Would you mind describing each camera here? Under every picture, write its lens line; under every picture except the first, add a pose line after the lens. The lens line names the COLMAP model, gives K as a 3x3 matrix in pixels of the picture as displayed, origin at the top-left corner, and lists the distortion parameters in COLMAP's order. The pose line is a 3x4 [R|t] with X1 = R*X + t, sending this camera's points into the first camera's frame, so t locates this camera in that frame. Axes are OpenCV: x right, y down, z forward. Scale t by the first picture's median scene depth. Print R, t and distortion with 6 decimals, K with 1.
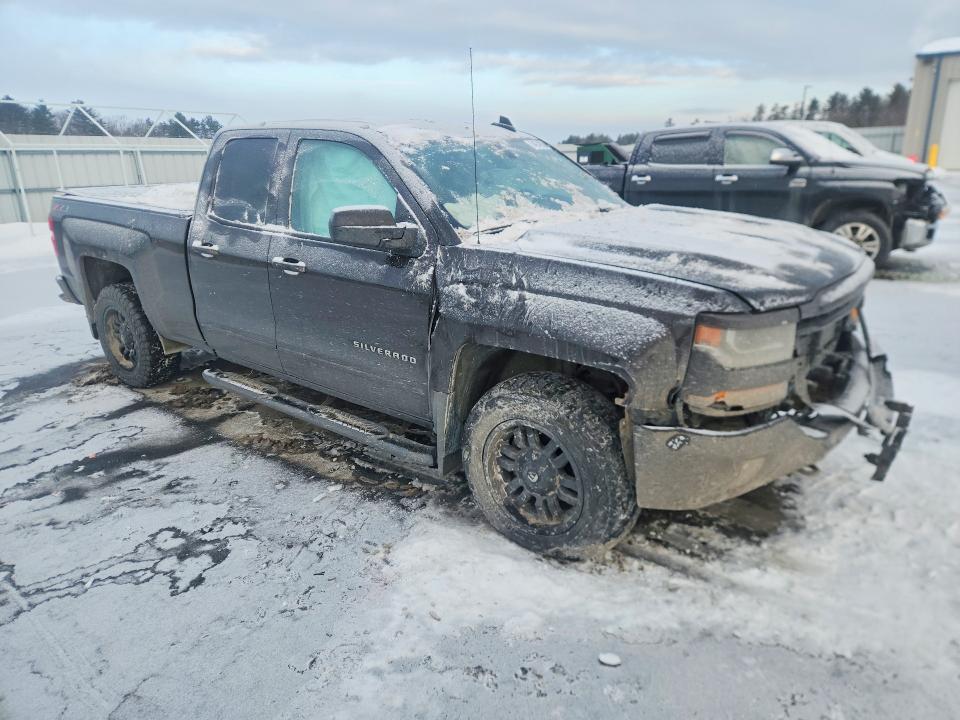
lens RADIAL K [[635.1, 0, 476.5], [0, 635.1, 355.8], [0, 0, 1]] dist [0.058454, -0.054218]
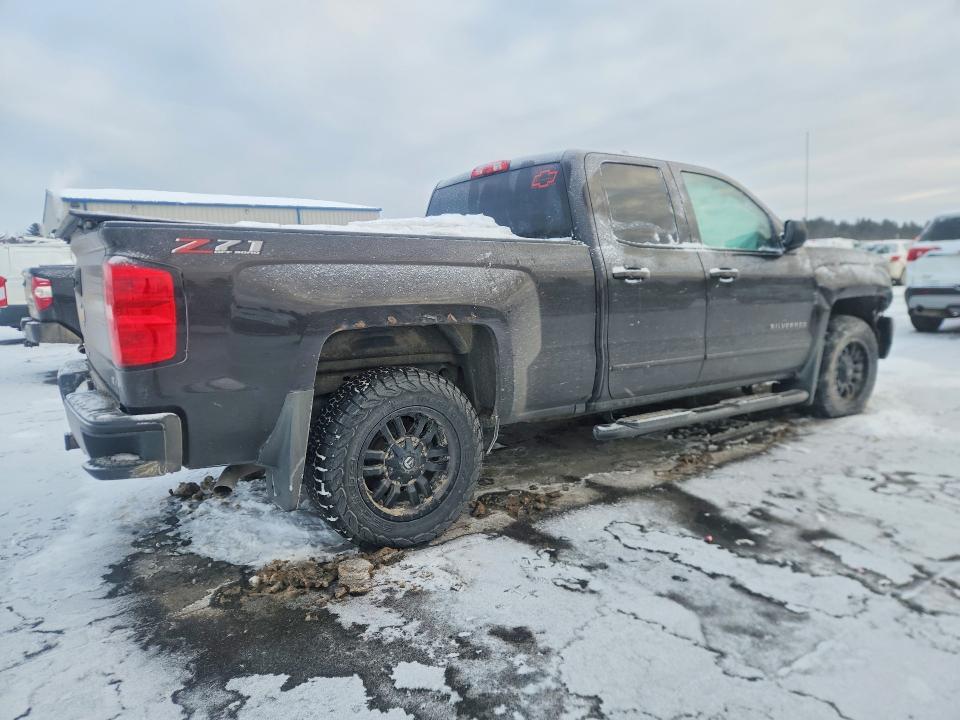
lens RADIAL K [[635.1, 0, 476.5], [0, 635.1, 355.8], [0, 0, 1]] dist [0.058454, -0.054218]
pose [[0.320960, -0.114600, 0.940134, -1.381283], [0.311124, 0.950321, 0.009624, -0.137101], [-0.894531, 0.289409, 0.340670, 0.946844]]
